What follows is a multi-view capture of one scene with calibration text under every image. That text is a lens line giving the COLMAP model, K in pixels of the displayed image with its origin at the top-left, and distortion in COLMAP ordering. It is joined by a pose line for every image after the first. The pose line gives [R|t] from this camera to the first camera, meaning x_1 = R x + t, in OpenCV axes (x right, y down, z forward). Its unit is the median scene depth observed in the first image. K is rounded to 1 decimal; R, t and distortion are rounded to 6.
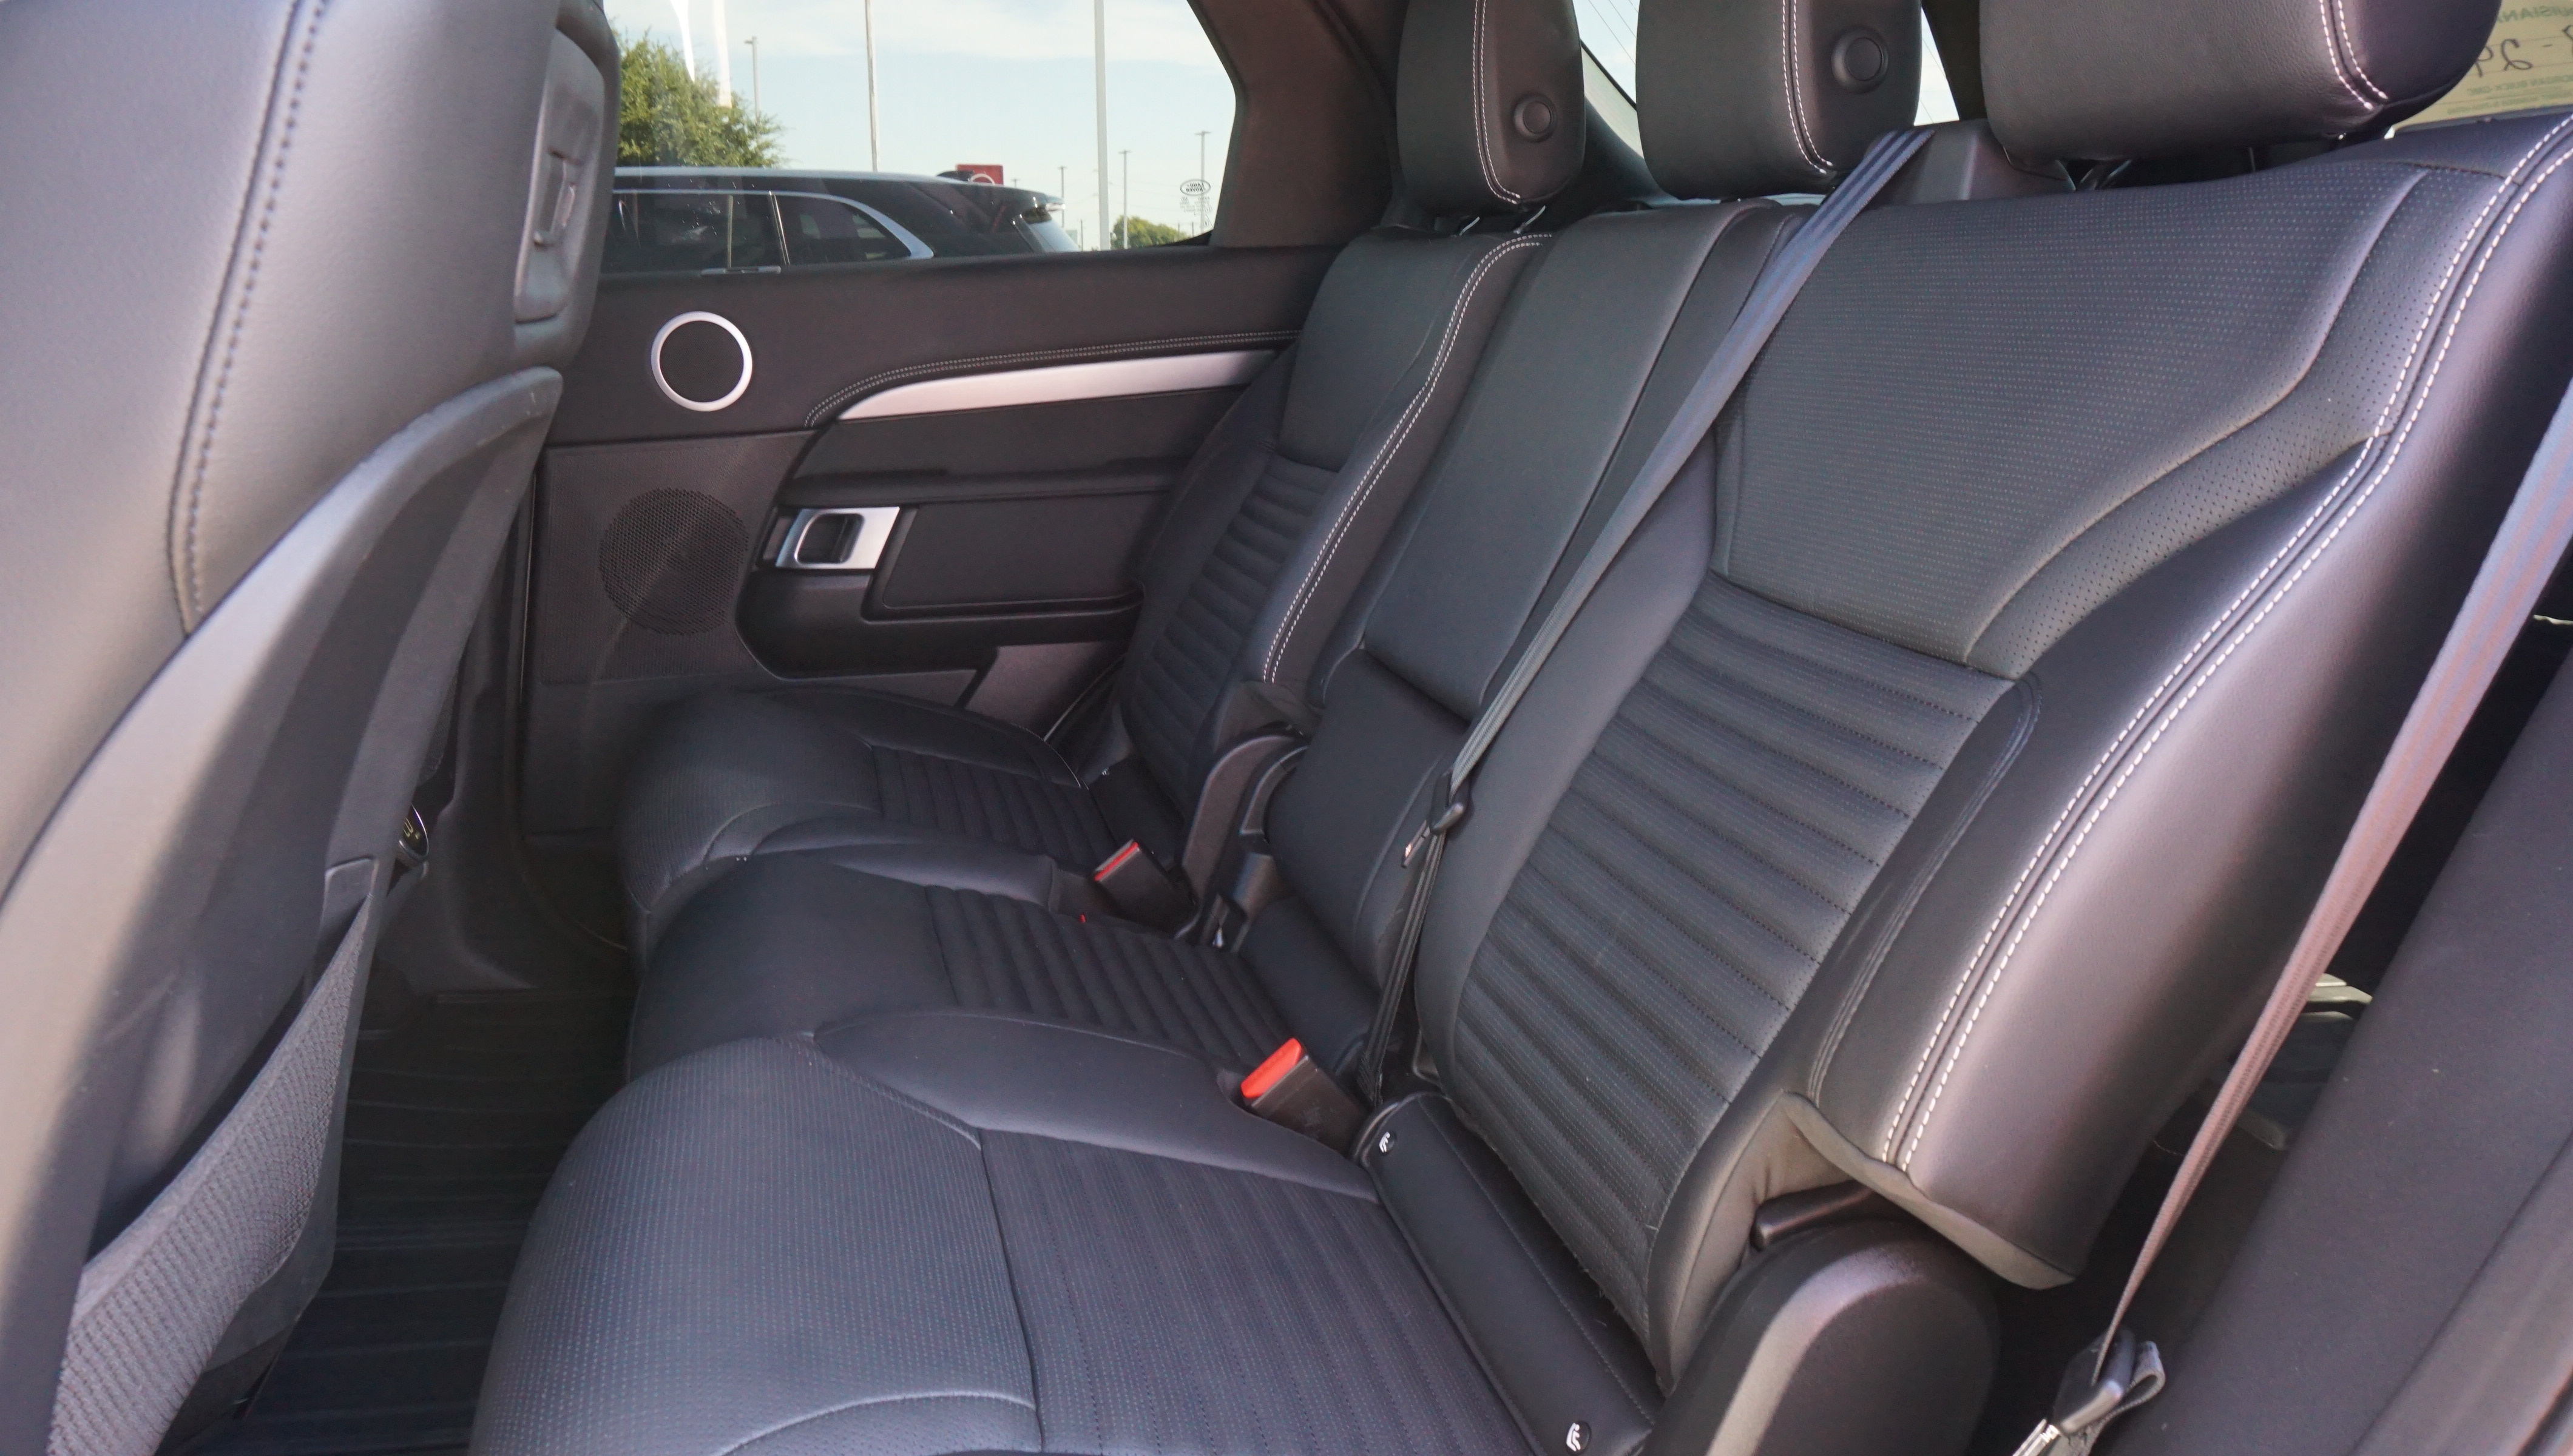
lens RADIAL K [[1733.3, 0, 1273.4], [0, 1733.3, 703.0], [0, 0, 1]] dist [-0.044356, 0.040177]
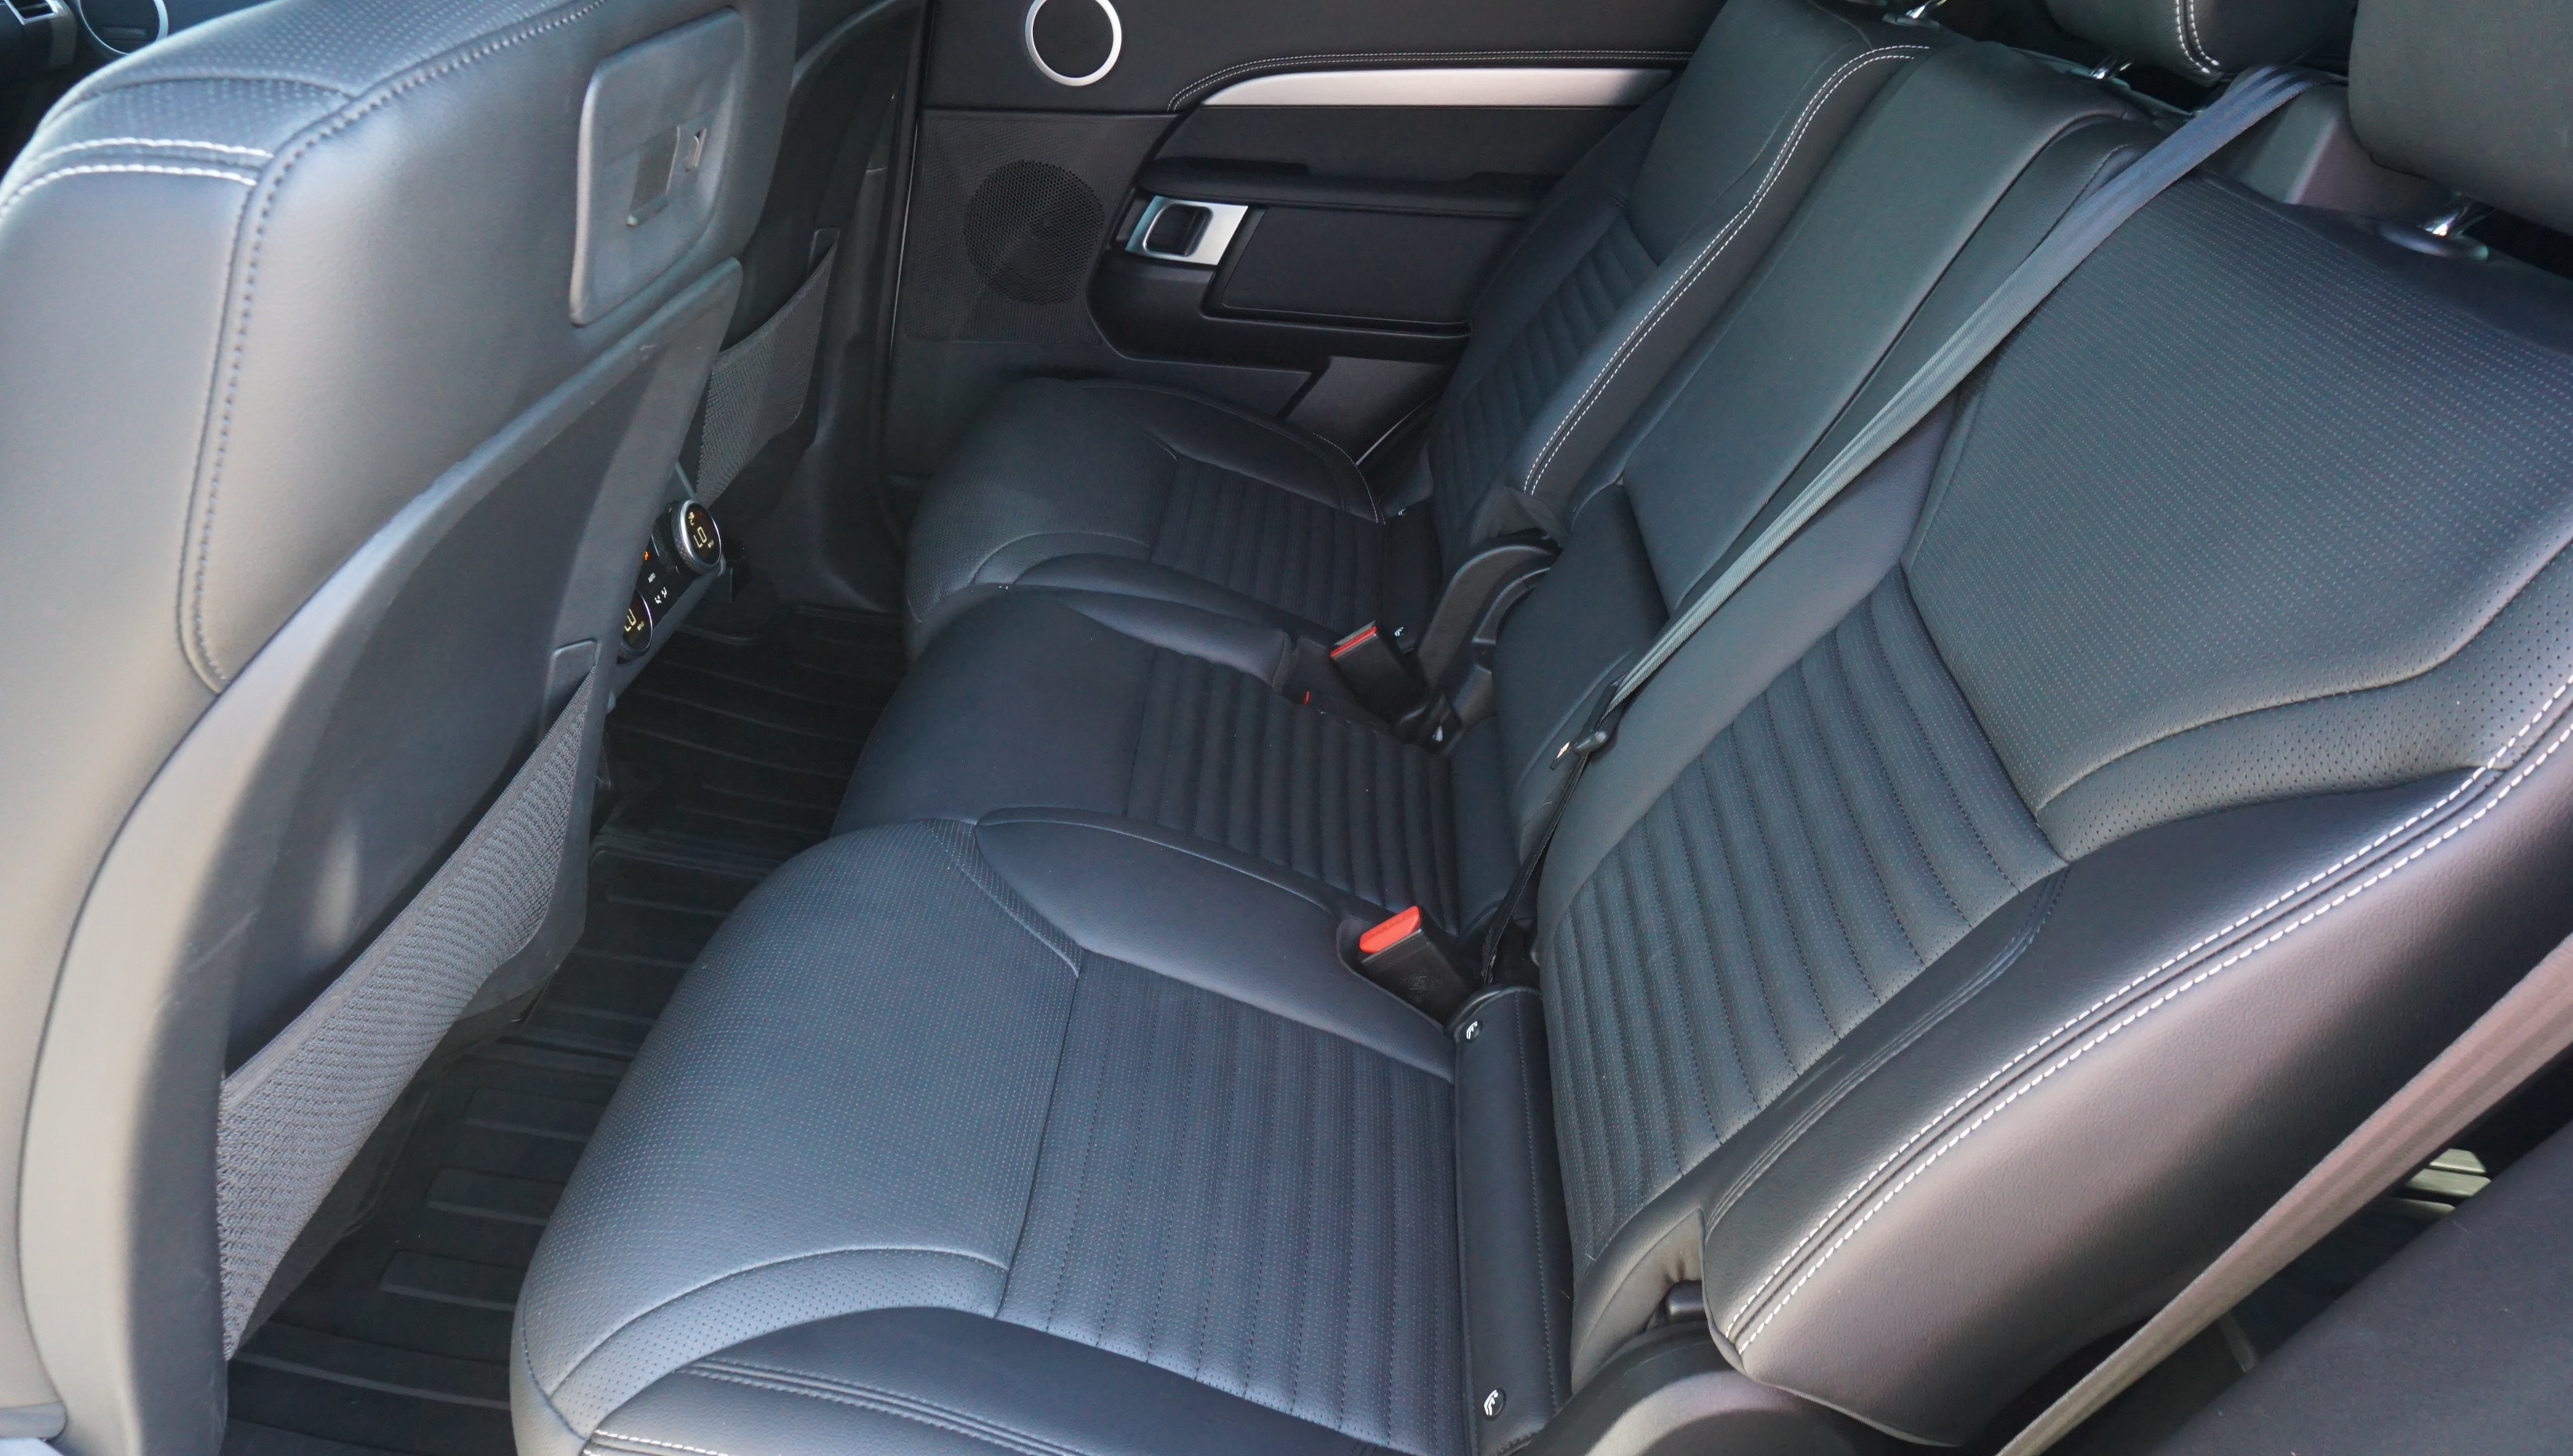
lens RADIAL K [[1733.3, 0, 1274.7], [0, 1733.3, 688.4], [0, 0, 1]] dist [-0.044356, 0.040177]
pose [[0.951031, 0.193203, -0.241274, 0.092690], [-0.127247, 0.956085, 0.264028, -0.115192], [0.281690, -0.220397, 0.933850, 0.019360]]
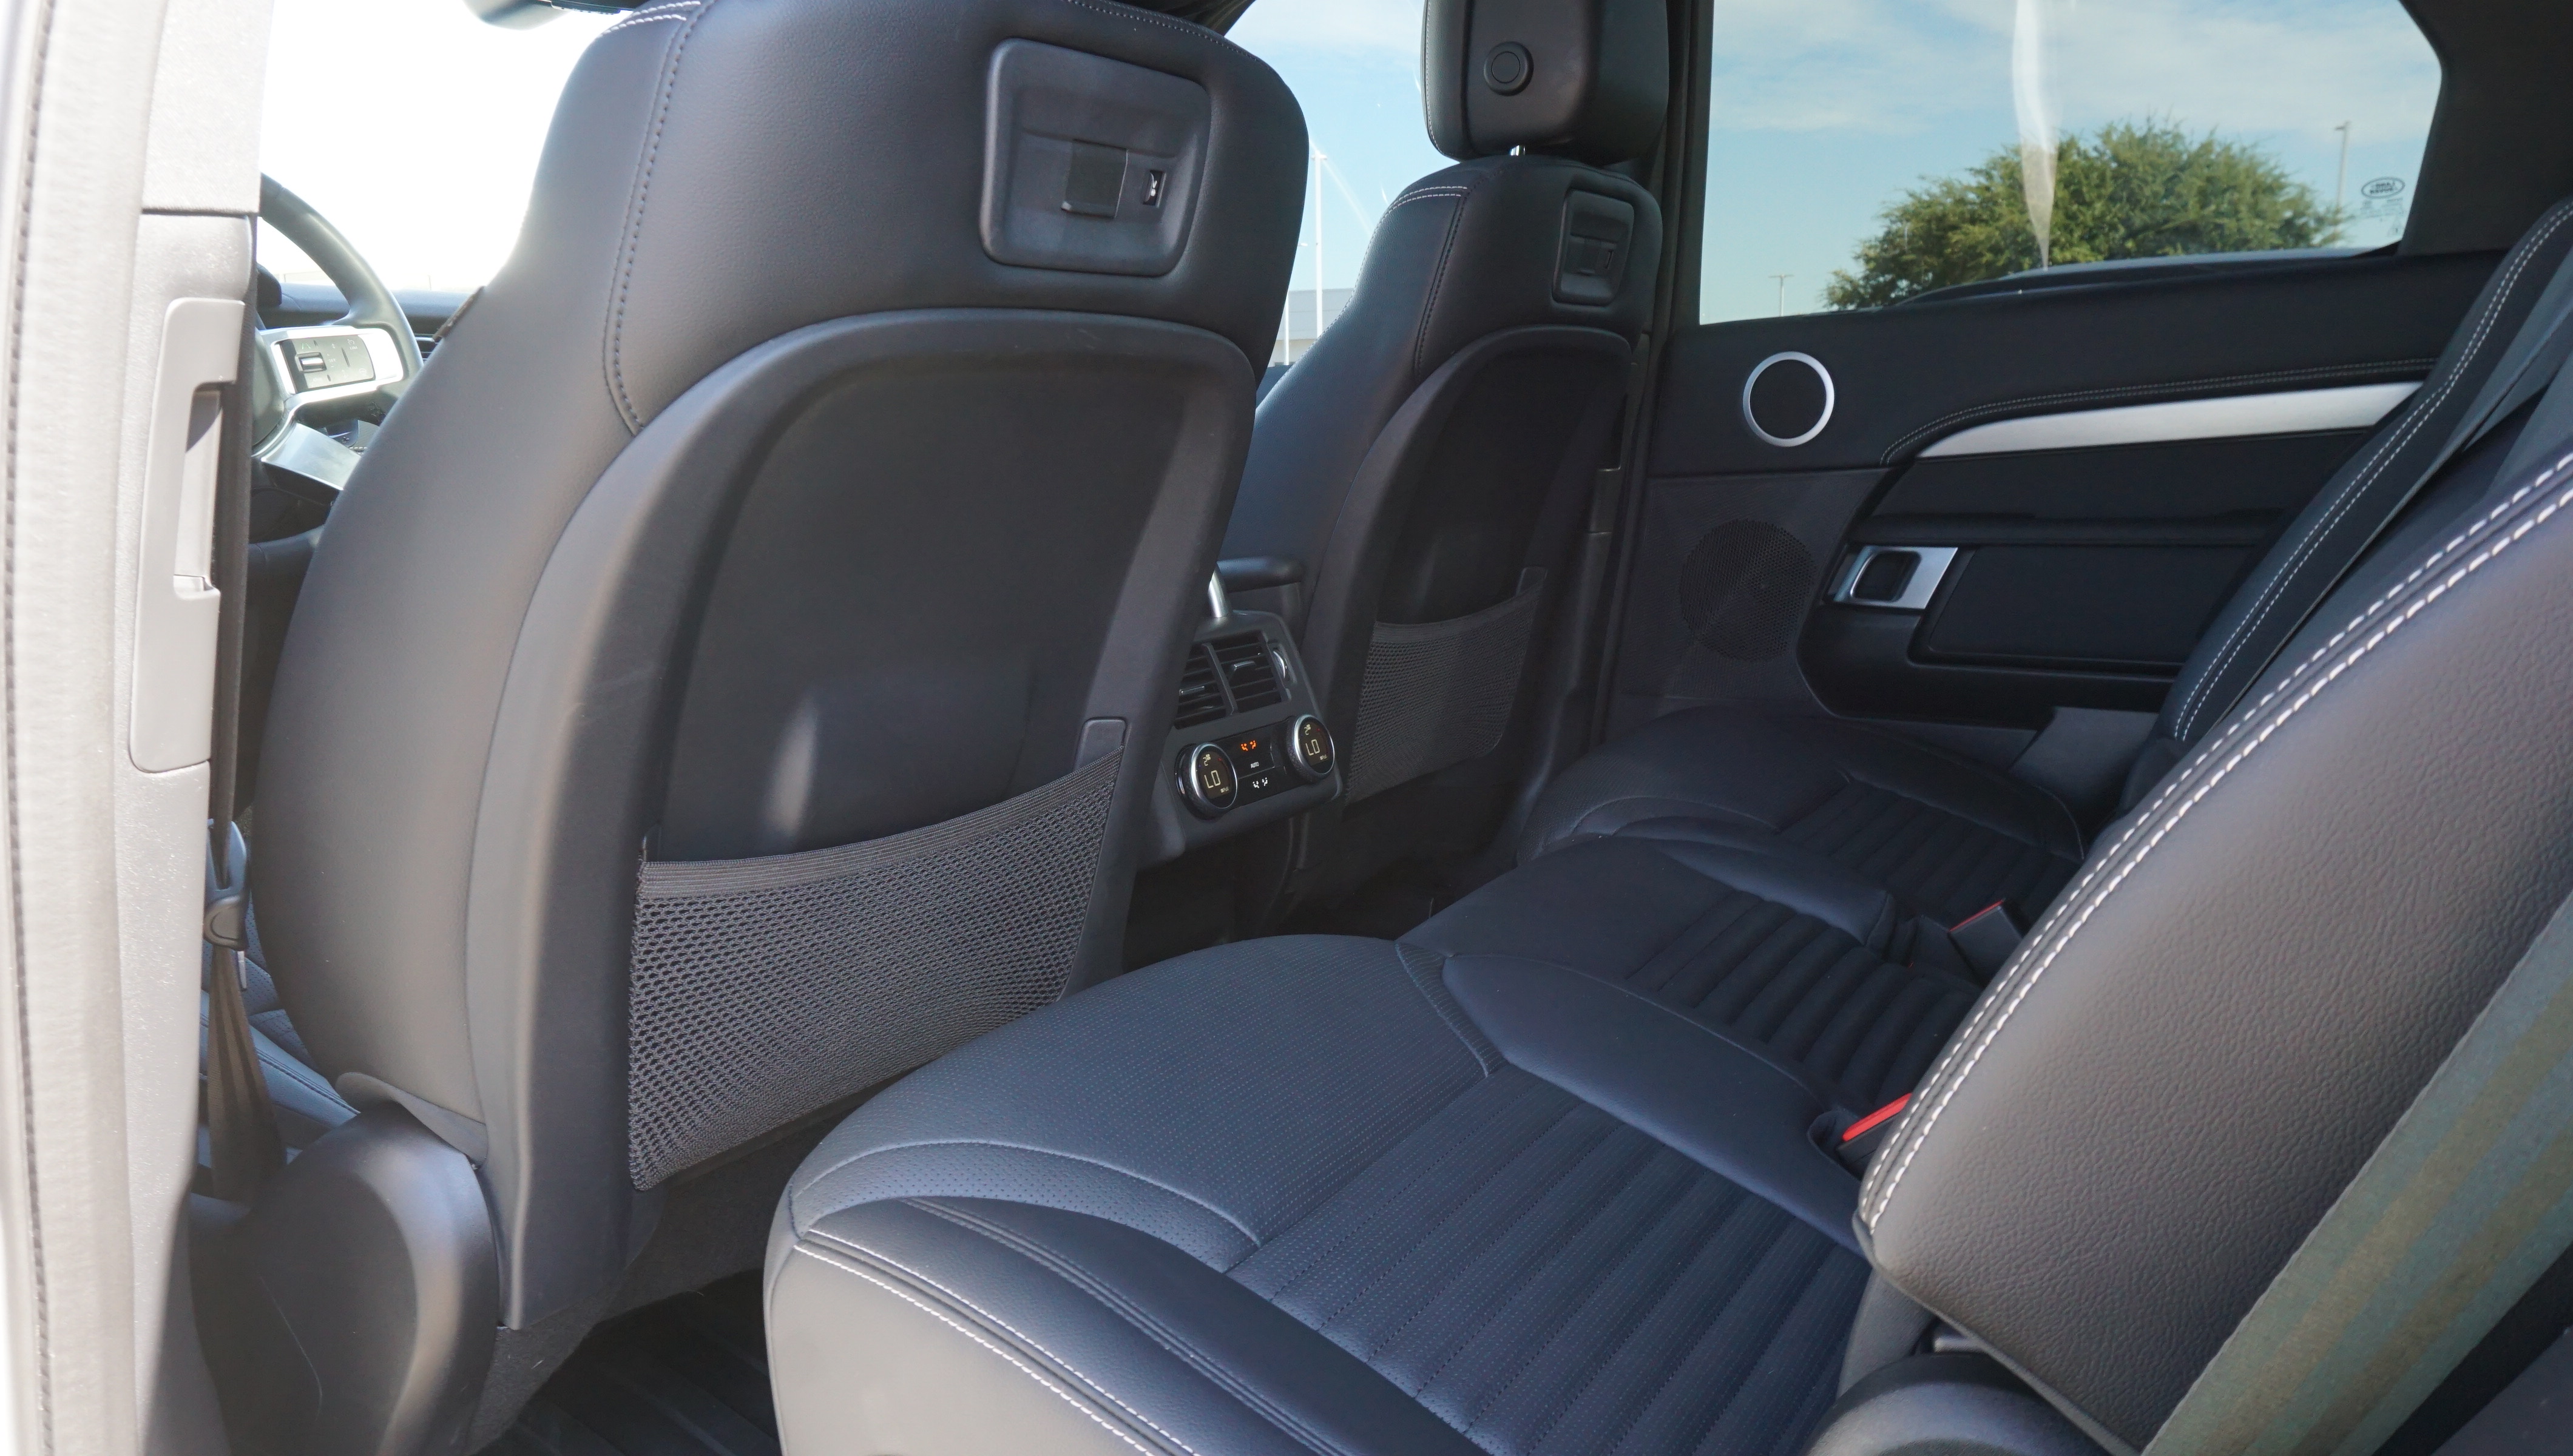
lens RADIAL K [[1733.3, 0, 1291.2], [0, 1733.3, 696.5], [0, 0, 1]] dist [-0.044356, 0.040177]
pose [[0.675831, 0.103380, -0.729770, 0.245103], [-0.152650, 0.988279, -0.001367, 0.026604], [0.721076, 0.112323, 0.683691, 0.091912]]
